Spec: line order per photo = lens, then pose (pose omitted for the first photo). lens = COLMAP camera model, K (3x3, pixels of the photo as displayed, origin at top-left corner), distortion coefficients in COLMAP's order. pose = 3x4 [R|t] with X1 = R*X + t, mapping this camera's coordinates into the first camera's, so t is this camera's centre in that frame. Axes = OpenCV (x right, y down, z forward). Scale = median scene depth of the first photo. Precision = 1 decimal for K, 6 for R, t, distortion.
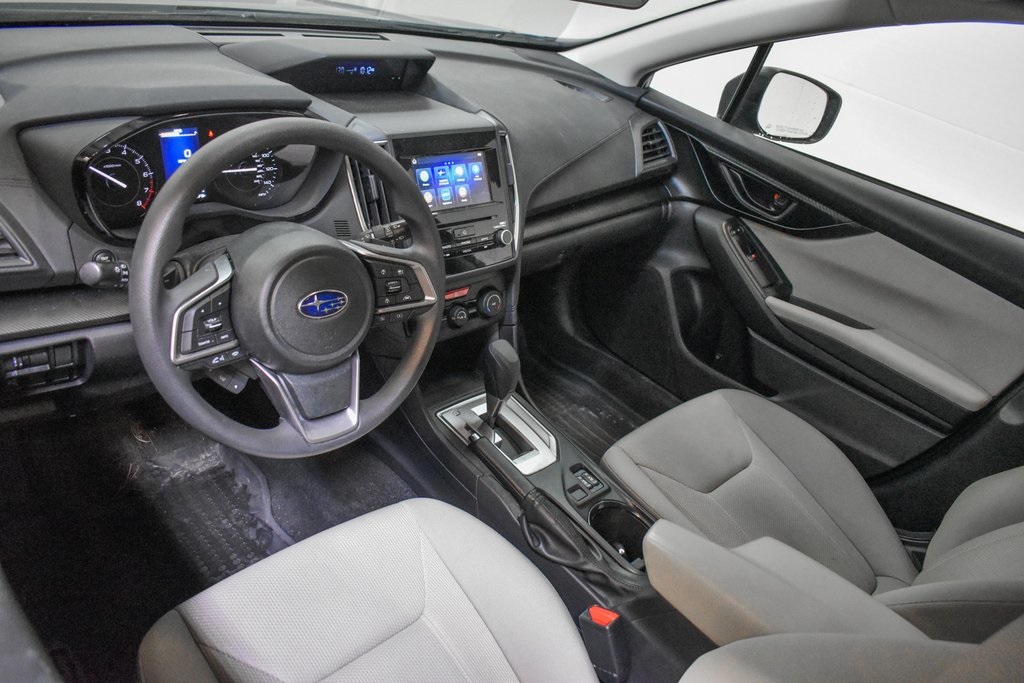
lens RADIAL K [[796.8, 0, 516.9], [0, 796.8, 338.9], [0, 0, 1]] dist [-0.023084, 0.010126]
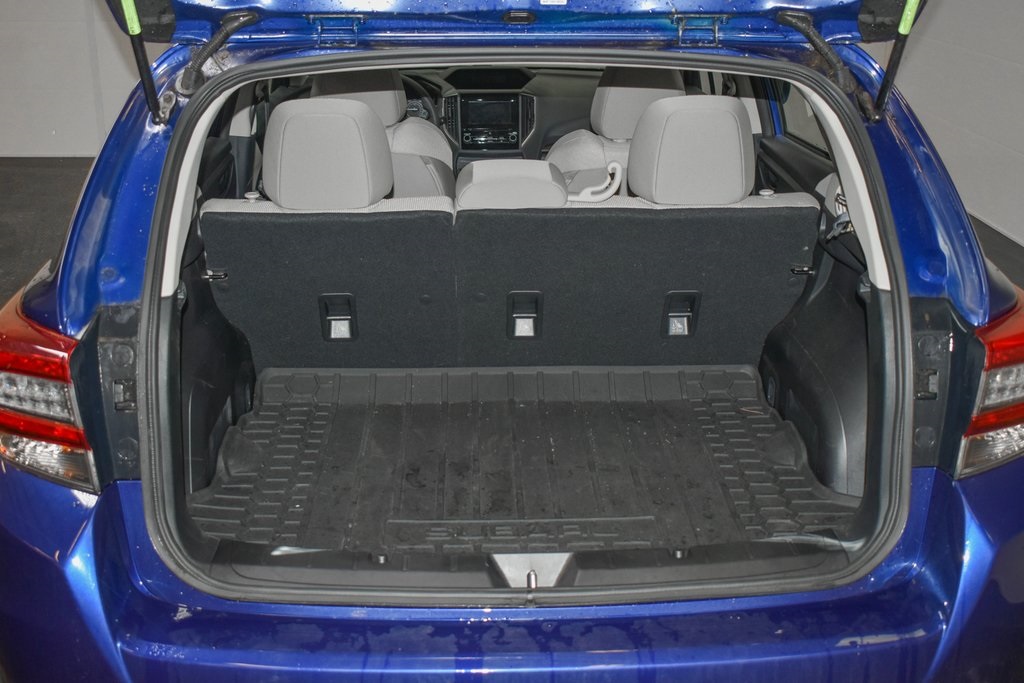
lens RADIAL K [[1144.9, 0, 519.9], [0, 1144.9, 343.1], [0, 0, 1]] dist [-0.019500, 0.000000]
pose [[0.722639, 0.025472, -0.690757, 2.415968], [-0.213649, 0.958619, -0.188160, 1.104672], [0.657379, 0.283551, 0.698177, -1.116438]]
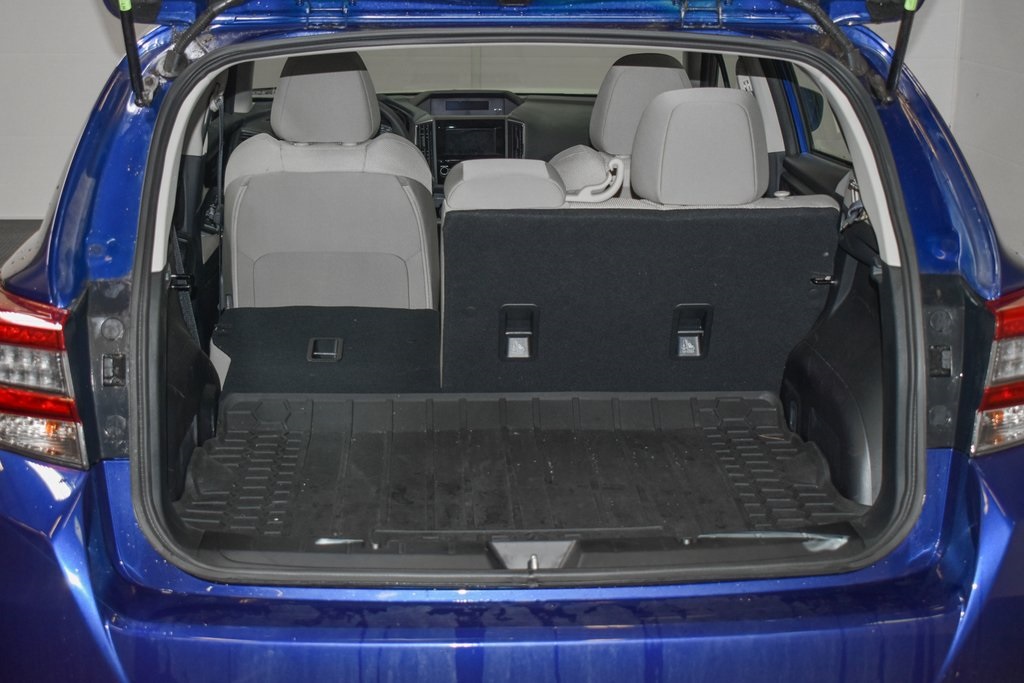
lens RADIAL K [[1473.2, 0, 505.8], [0, 1473.2, 341.2], [0, 0, 1]] dist [-0.025416, 0.000000]
pose [[0.725652, -0.035989, -0.687120, 2.586102], [-0.209299, 0.939763, -0.270258, 1.286532], [0.655457, 0.339926, 0.674408, -1.272763]]
